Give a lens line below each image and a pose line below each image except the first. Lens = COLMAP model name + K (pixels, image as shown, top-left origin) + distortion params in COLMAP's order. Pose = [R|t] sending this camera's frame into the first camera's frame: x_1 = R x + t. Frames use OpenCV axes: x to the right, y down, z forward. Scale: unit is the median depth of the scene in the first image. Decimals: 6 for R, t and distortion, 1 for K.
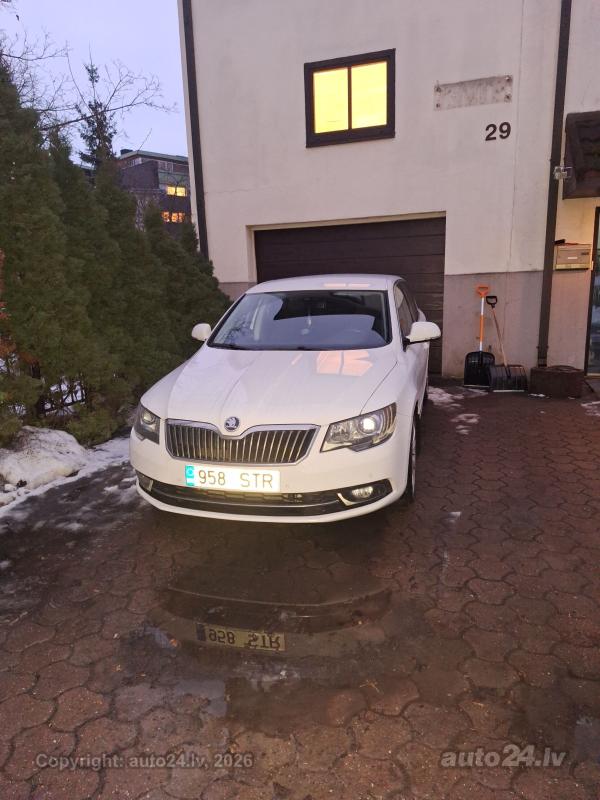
lens RADIAL K [[610.1, 0, 299.6], [0, 610.1, 400.1], [0, 0, 1]] dist [0.038431, -0.007575]
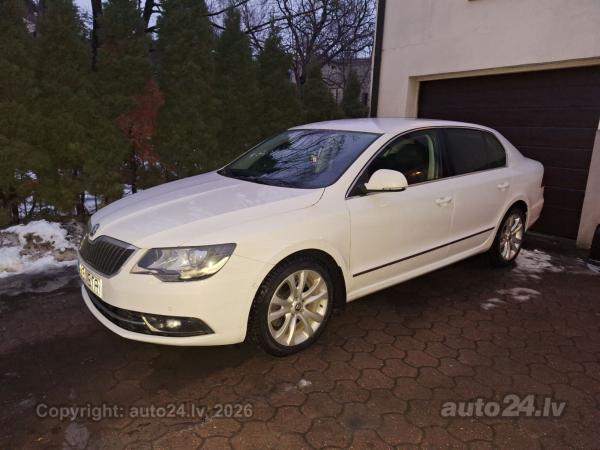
lens RADIAL K [[457.6, 0, 296.0], [0, 457.6, 224.9], [0, 0, 1]] dist [0.038431, -0.007575]
pose [[0.787590, 0.177728, -0.590012, 0.591051], [-0.171940, 0.982857, 0.066545, -0.081482], [0.591724, 0.049037, 0.804647, 0.438358]]
